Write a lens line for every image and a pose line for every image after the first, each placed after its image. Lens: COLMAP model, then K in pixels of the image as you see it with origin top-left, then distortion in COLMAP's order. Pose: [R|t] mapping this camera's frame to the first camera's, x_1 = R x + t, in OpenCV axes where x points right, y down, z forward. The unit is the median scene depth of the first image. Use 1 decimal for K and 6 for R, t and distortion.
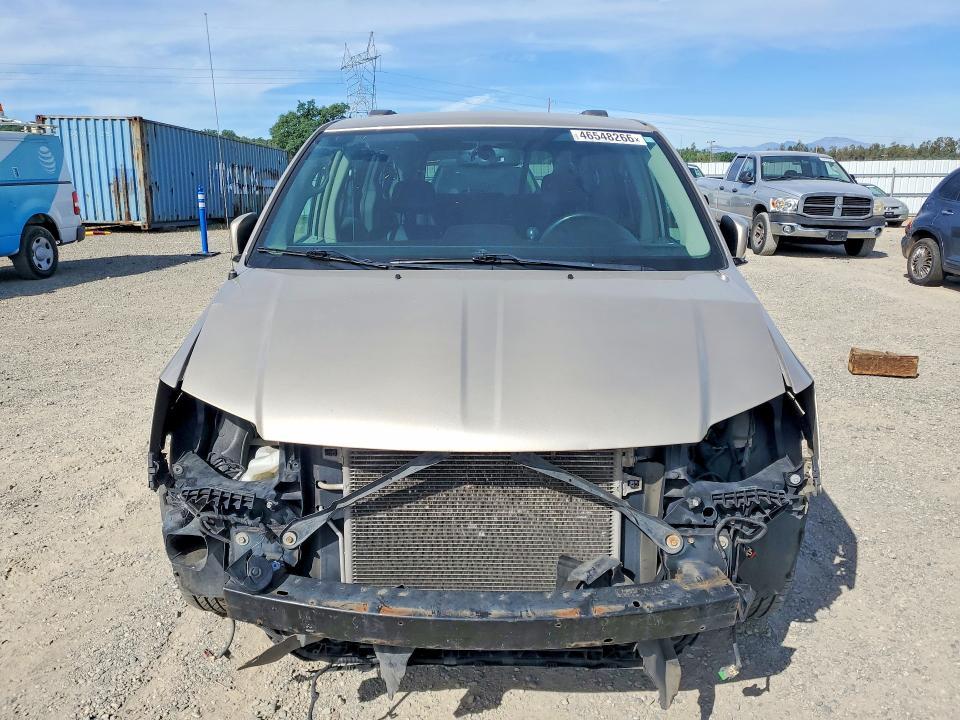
lens RADIAL K [[763.0, 0, 480.0], [0, 763.0, 360.0], [0, 0, 1]] dist [0.027942, -0.006199]
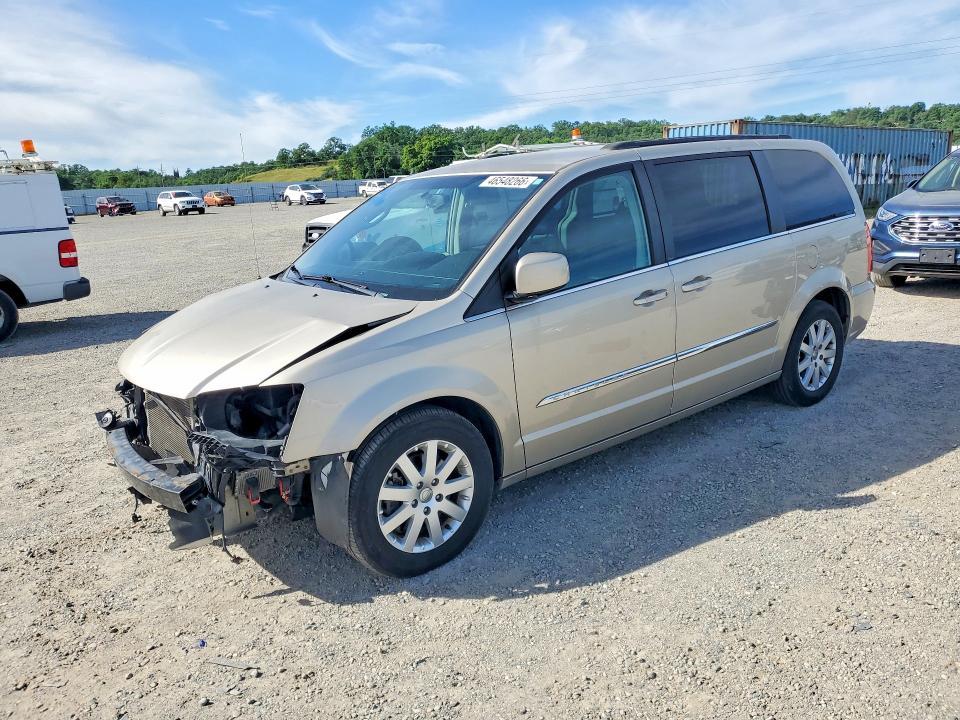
lens RADIAL K [[763.0, 0, 480.0], [0, 763.0, 360.0], [0, 0, 1]] dist [0.027942, -0.006199]
pose [[0.629680, 0.145151, -0.763174, 0.149294], [-0.130355, 0.988202, 0.080397, -0.015237], [0.765840, 0.048859, 0.641173, 0.031496]]
